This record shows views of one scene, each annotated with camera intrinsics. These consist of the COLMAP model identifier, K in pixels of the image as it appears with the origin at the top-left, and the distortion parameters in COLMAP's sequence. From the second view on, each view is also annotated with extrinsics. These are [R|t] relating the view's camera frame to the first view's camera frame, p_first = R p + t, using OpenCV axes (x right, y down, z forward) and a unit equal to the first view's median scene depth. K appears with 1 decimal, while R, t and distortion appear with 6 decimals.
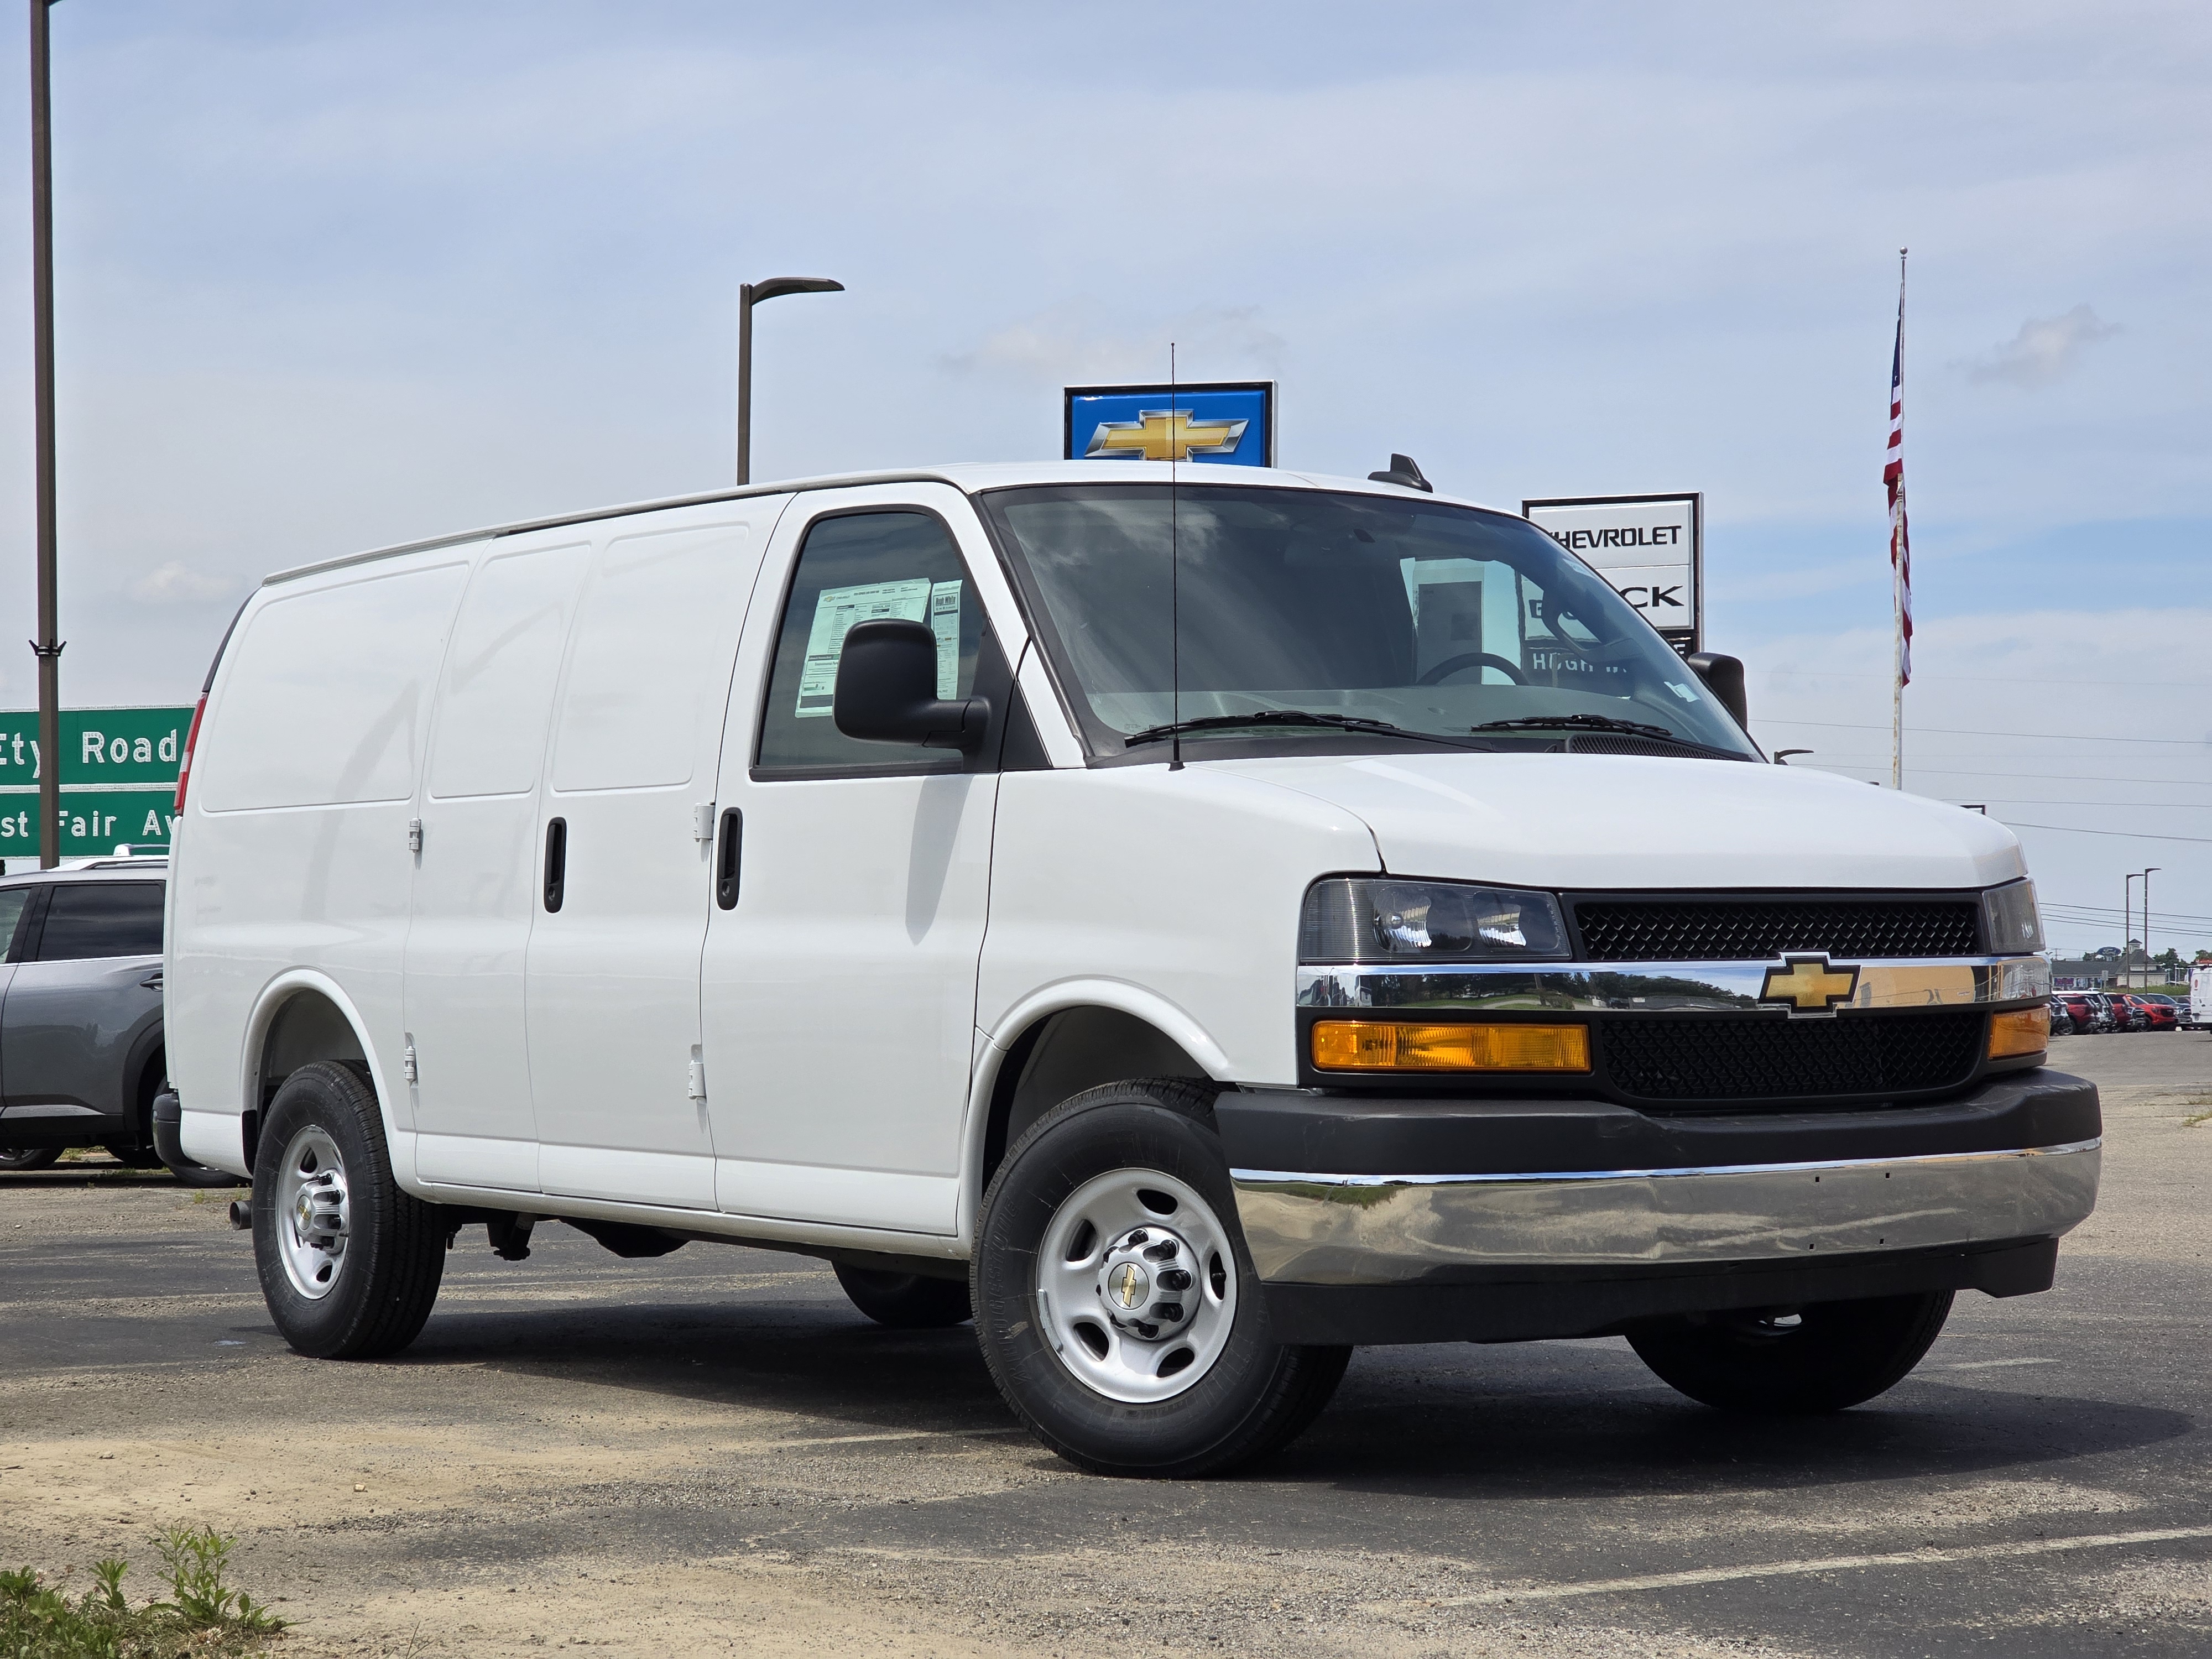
lens RADIAL K [[4058.7, 0, 1106.0], [0, 4058.7, 829.5], [0, 0, 1]] dist [-0.005630, 0.044126]
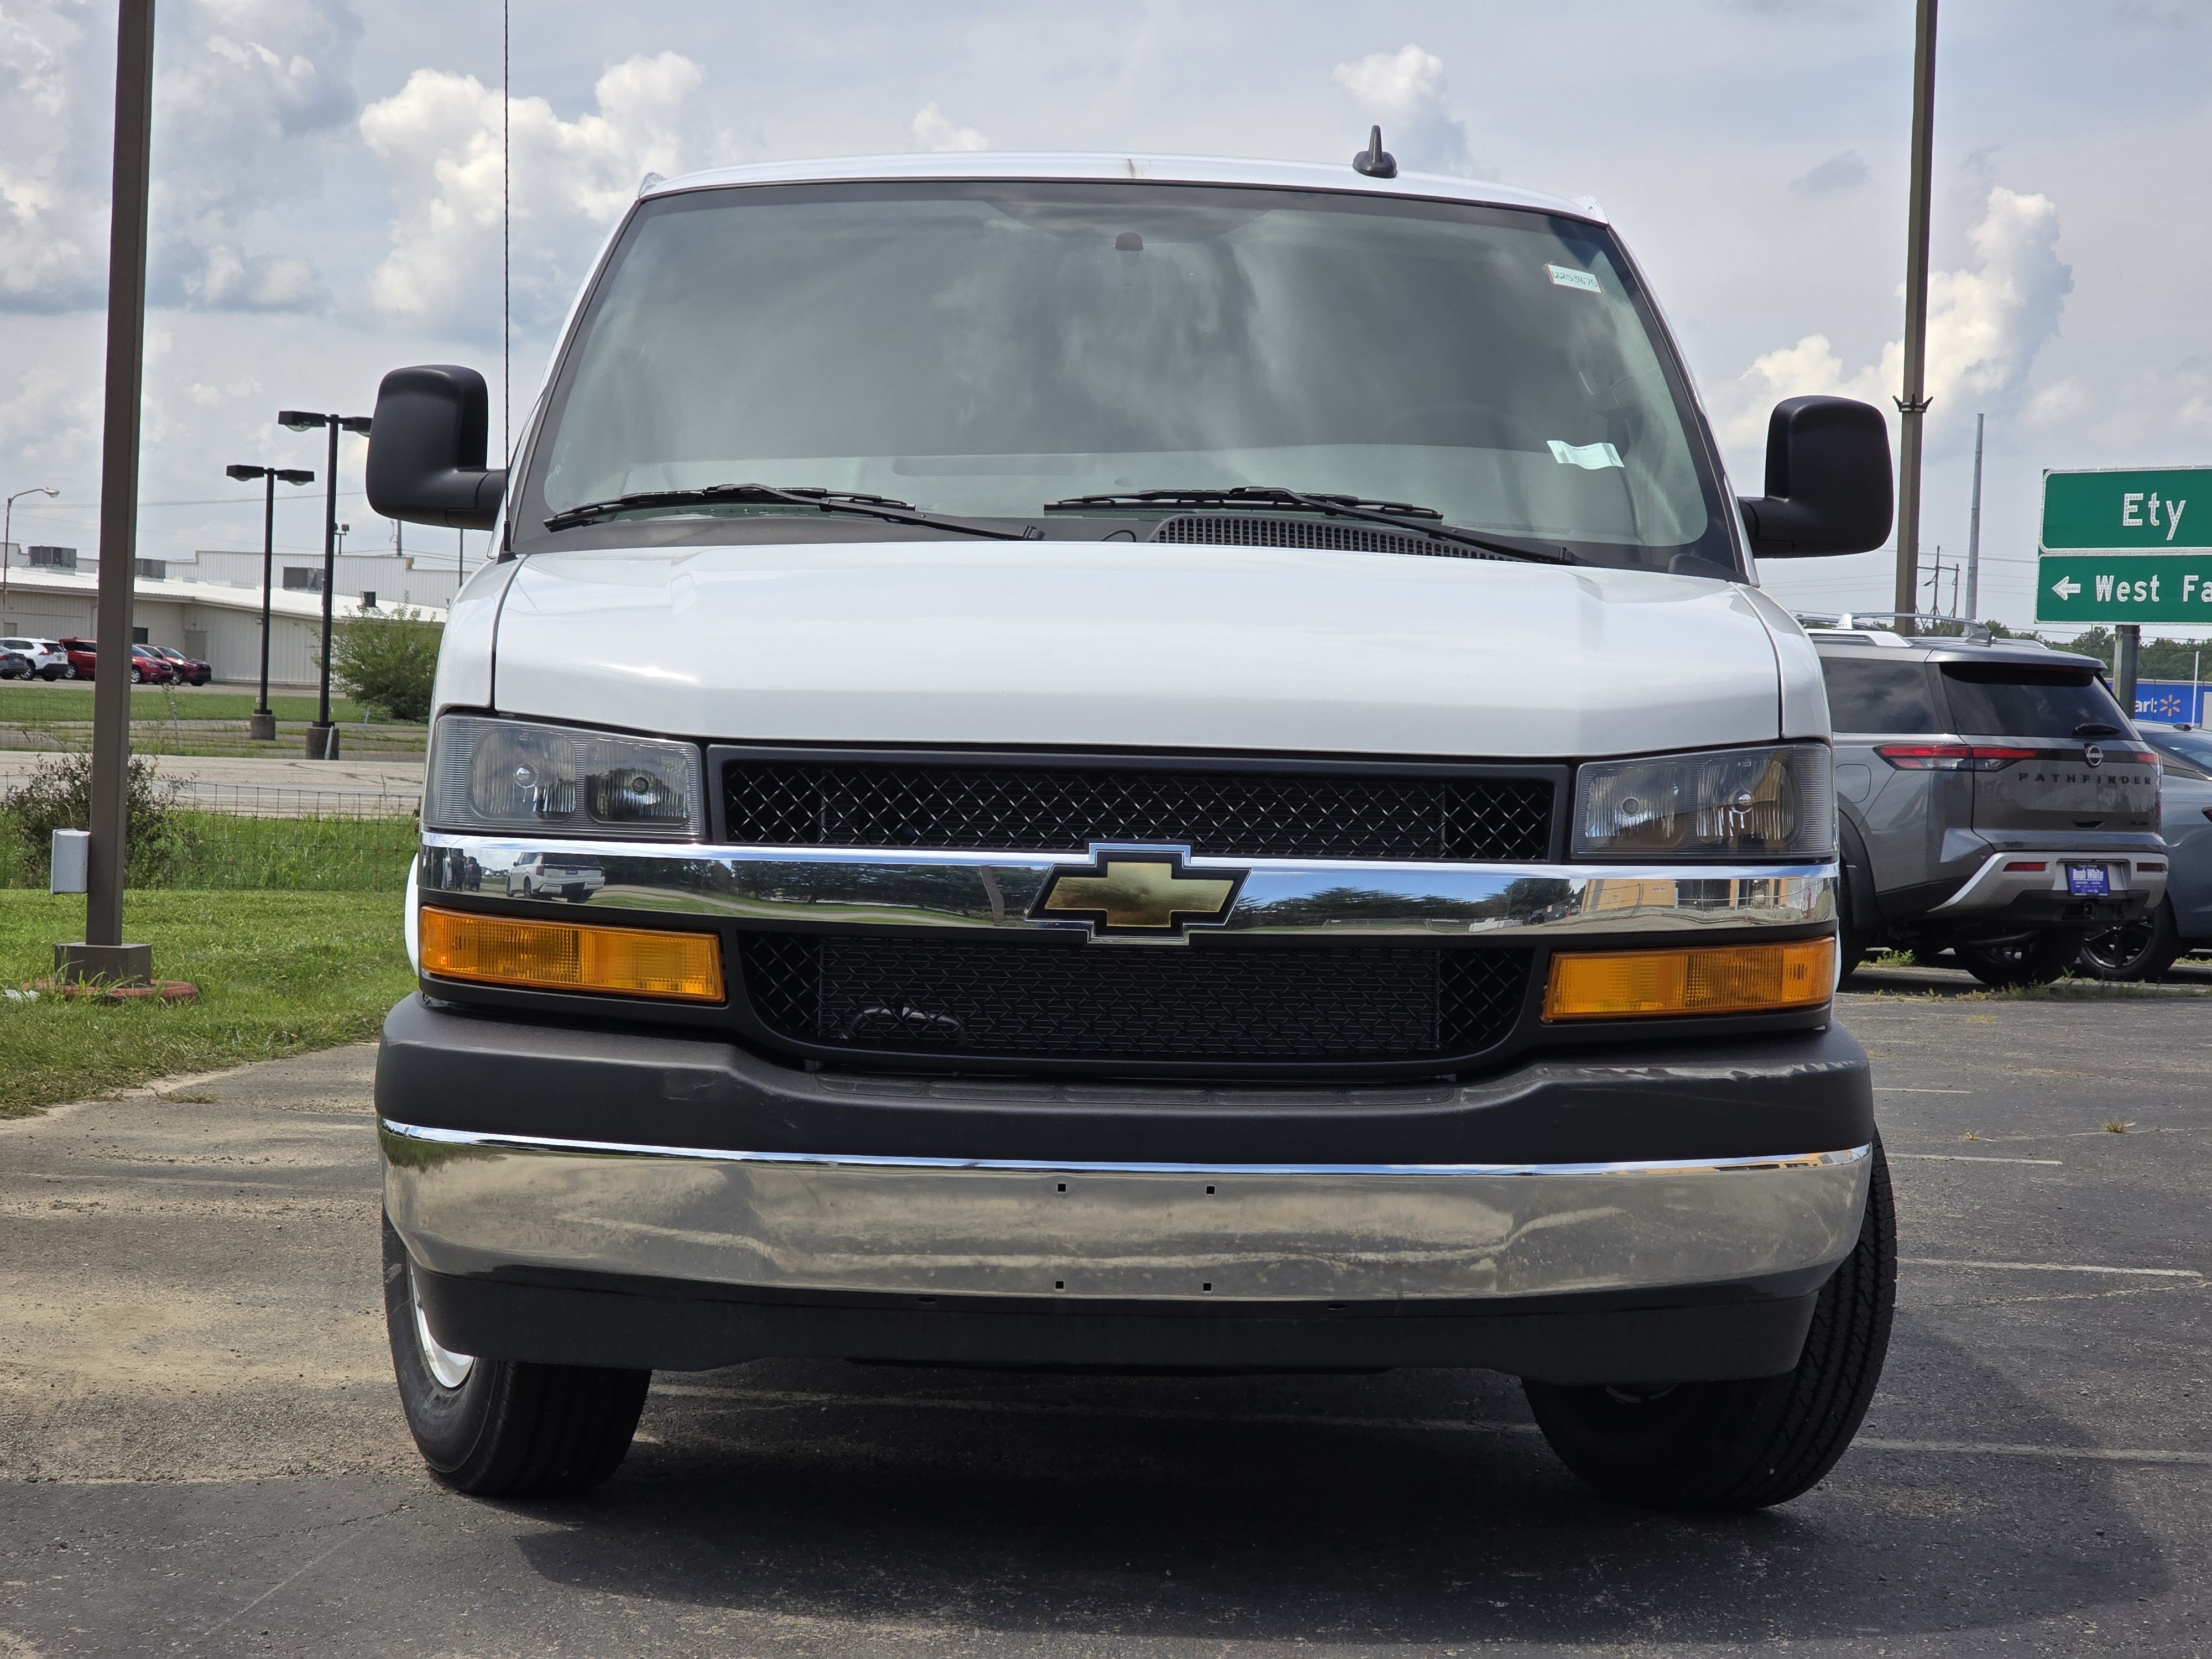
lens RADIAL K [[4058.7, 0, 1106.0], [0, 4058.7, 829.5], [0, 0, 1]] dist [-0.005630, 0.044126]
pose [[0.802130, 0.048733, -0.595158, 0.546188], [-0.012945, 0.997849, 0.064260, -0.014752], [0.597009, -0.043841, 0.801035, 0.442770]]
